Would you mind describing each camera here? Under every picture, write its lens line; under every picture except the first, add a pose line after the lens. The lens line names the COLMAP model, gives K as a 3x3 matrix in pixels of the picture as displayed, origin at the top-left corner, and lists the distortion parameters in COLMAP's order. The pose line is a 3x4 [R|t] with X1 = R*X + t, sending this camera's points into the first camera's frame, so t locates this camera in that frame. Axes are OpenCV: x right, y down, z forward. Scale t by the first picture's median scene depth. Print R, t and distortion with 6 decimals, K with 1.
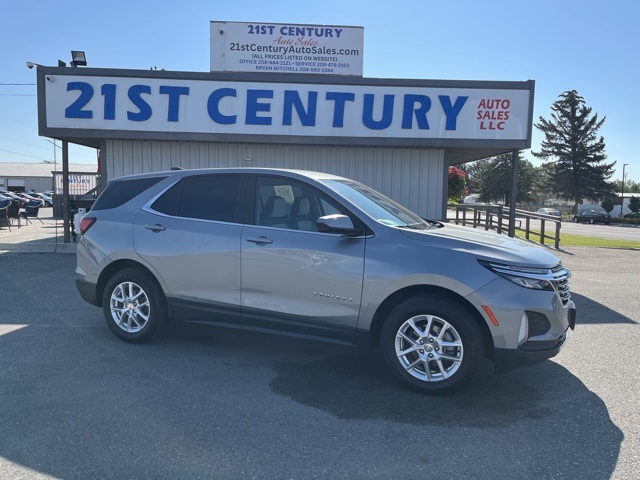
lens RADIAL K [[484.2, 0, 318.8], [0, 484.2, 241.5], [0, 0, 1]] dist [0.067475, -0.089996]
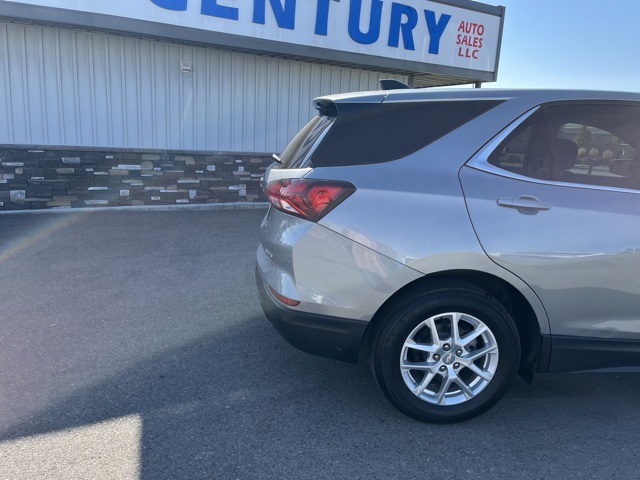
lens RADIAL K [[484.2, 0, 319.2], [0, 484.2, 235.4], [0, 0, 1]] dist [0.067475, -0.089996]
pose [[0.887683, -0.070946, 0.454956, -0.339136], [0.007217, 0.990081, 0.140311, -0.031133], [-0.460398, -0.121268, 0.879391, 0.291039]]
